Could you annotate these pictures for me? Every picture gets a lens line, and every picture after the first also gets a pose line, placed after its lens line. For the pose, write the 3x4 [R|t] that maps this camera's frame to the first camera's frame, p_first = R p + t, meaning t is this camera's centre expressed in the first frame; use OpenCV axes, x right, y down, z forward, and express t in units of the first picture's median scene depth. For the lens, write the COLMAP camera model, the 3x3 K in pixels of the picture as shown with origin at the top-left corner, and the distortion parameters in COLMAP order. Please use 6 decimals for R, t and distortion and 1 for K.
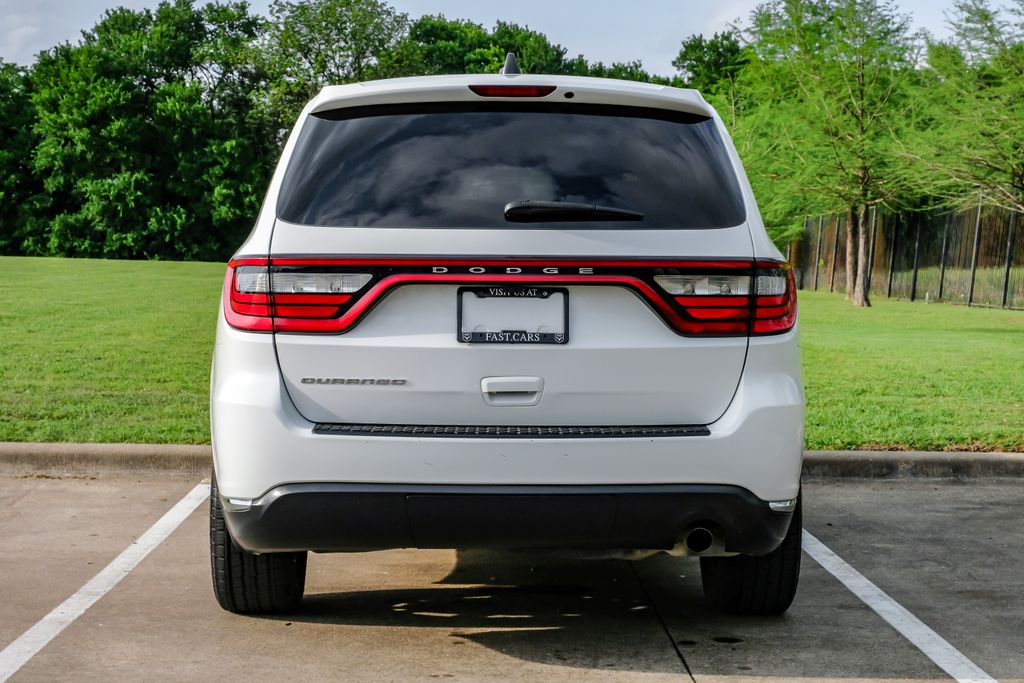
lens RADIAL K [[2001.6, 0, 507.5], [0, 2001.6, 347.8], [0, 0, 1]] dist [0.090940, 0.000000]
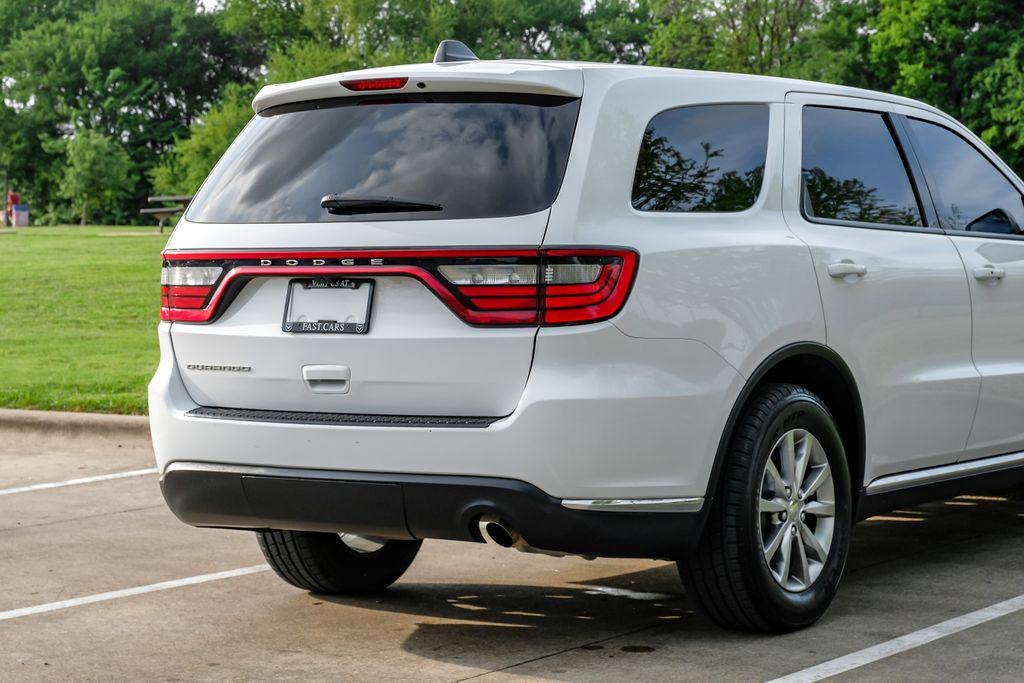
lens RADIAL K [[2397.5, 0, 516.8], [0, 2397.5, 332.7], [0, 0, 1]] dist [0.181452, 0.000000]
pose [[0.829064, 0.004730, -0.559133, 0.769929], [-0.006683, 0.999977, -0.001449, -0.001116], [0.559113, 0.004938, 0.829077, 0.032849]]
